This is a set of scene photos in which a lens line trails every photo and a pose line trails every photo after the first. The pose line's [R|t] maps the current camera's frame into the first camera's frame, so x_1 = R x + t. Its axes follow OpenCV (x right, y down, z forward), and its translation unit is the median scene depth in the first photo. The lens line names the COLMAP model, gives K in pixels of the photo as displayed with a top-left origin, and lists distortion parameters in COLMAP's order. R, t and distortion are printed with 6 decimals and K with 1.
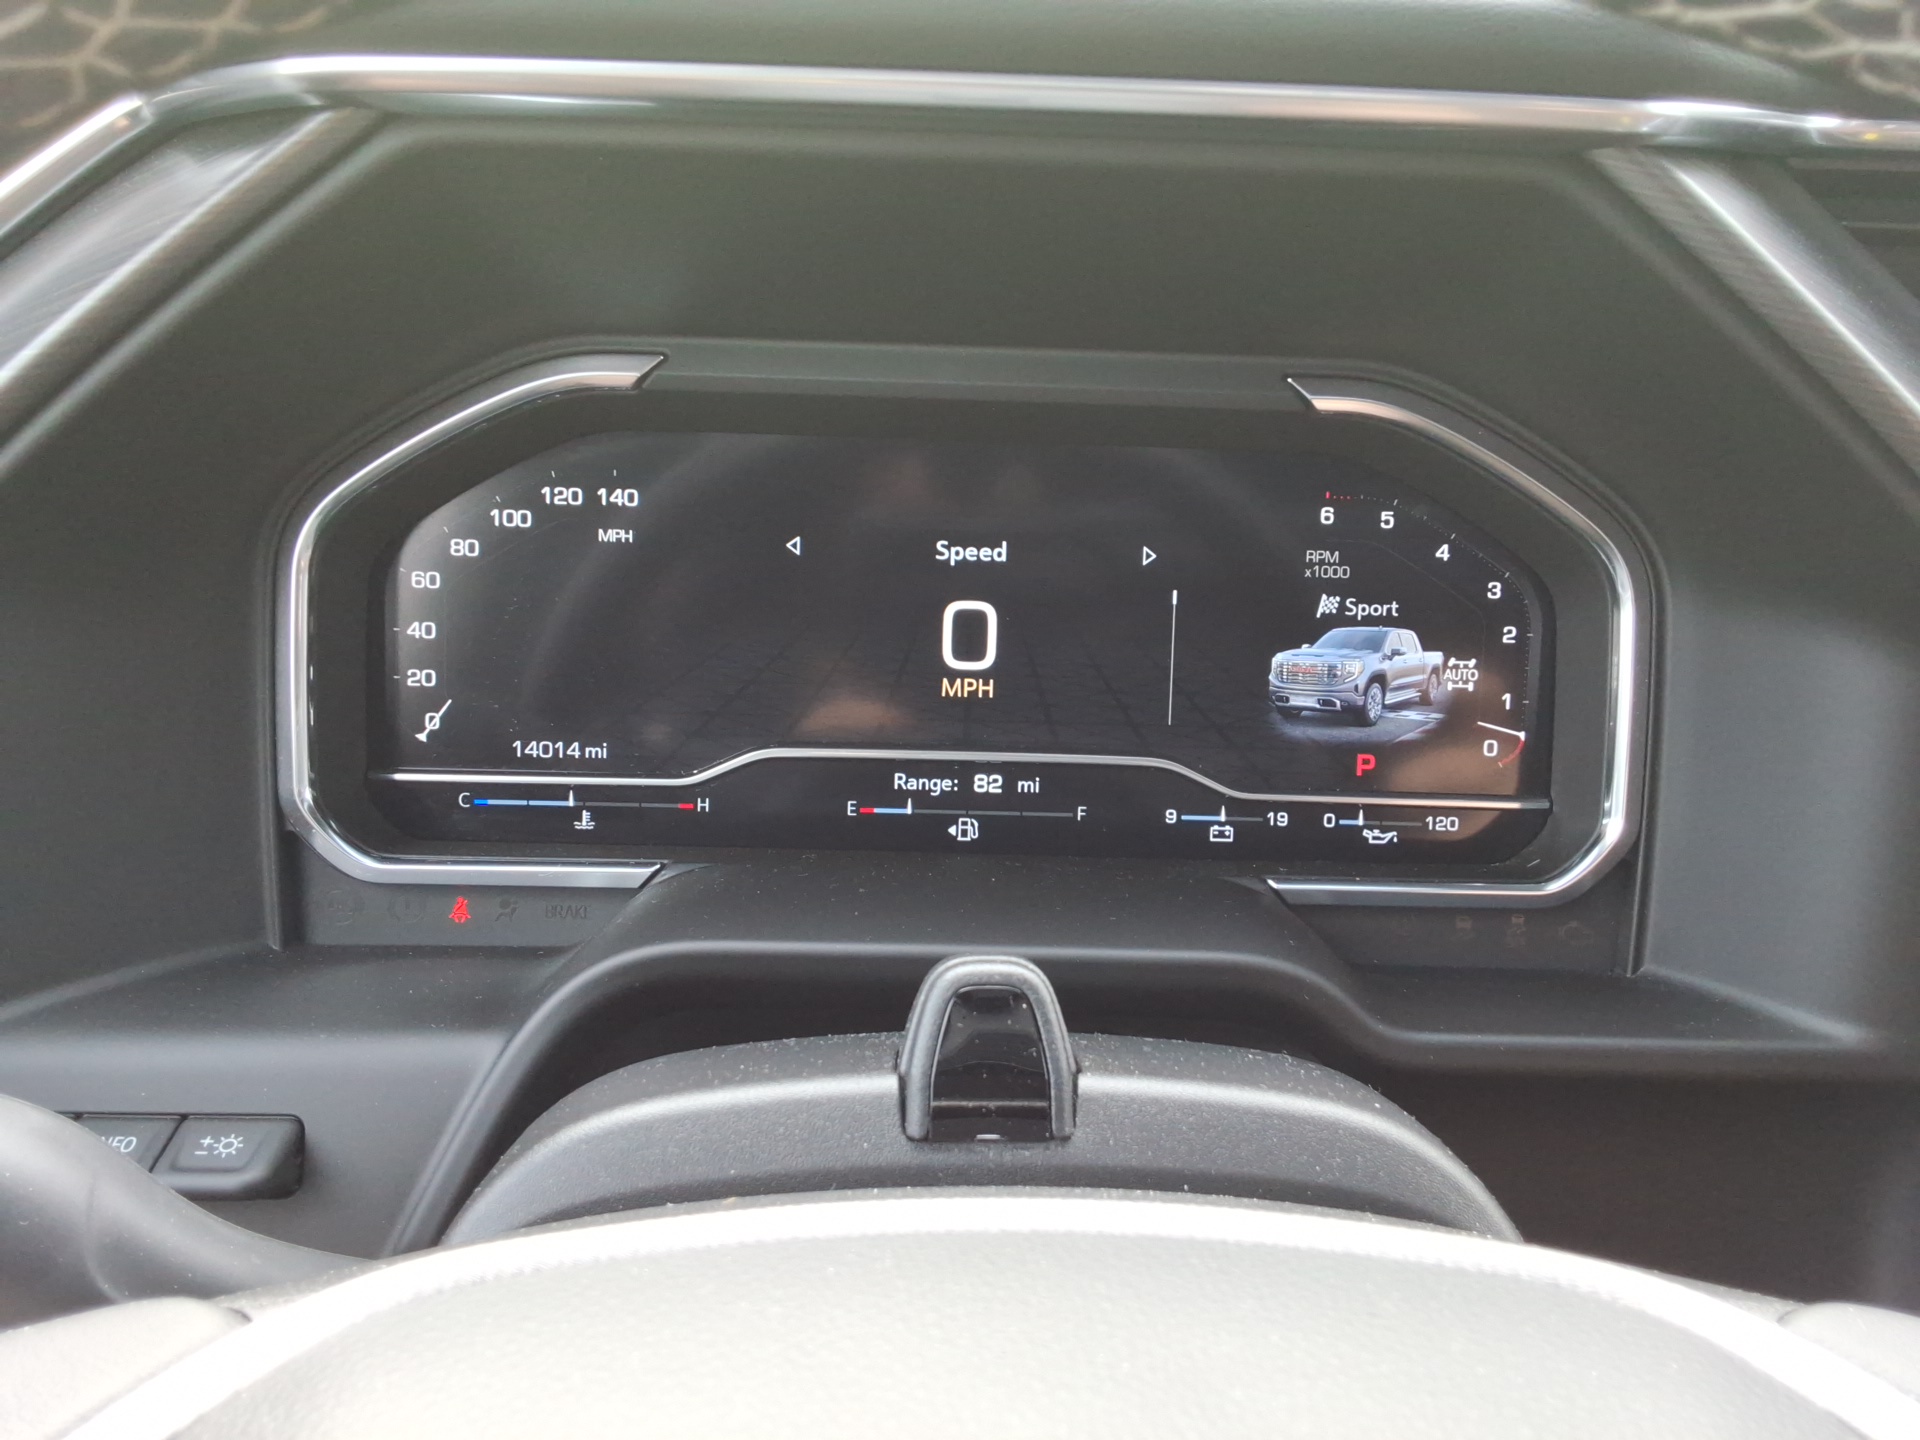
lens RADIAL K [[1530.0, 0, 965.2], [0, 1530.0, 705.2], [0, 0, 1]] dist [0.118501, -0.184648]
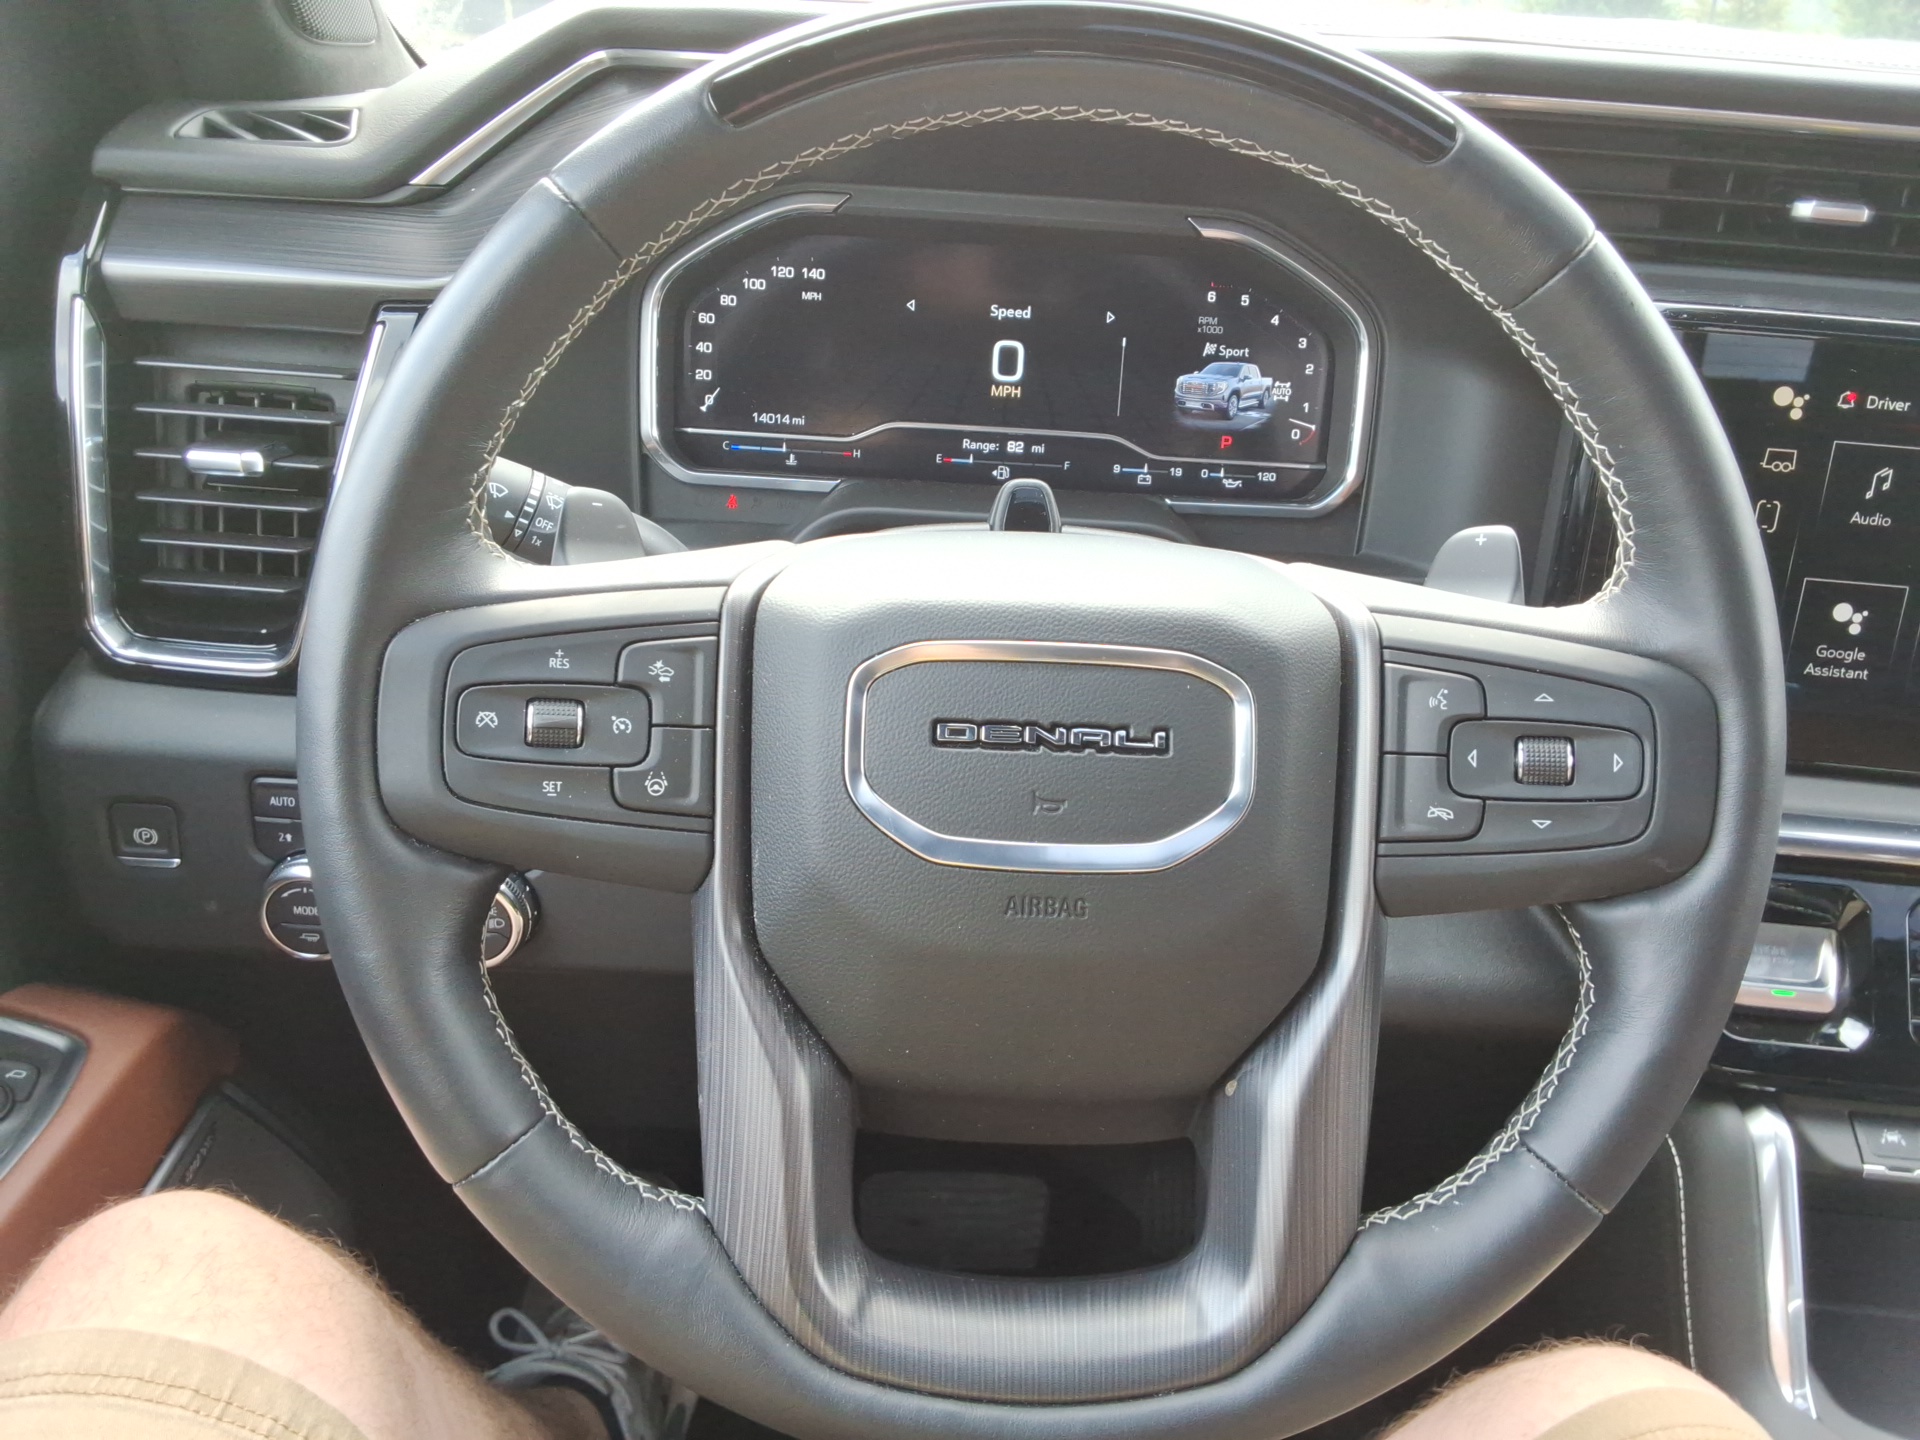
lens RADIAL K [[1517.8, 0, 978.6], [0, 1517.8, 714.0], [0, 0, 1]] dist [0.129369, -0.201351]
pose [[0.999539, 0.027876, 0.012066, -0.041093], [-0.029304, 0.989499, 0.141537, 0.109625], [-0.007994, -0.141826, 0.989859, -0.809882]]
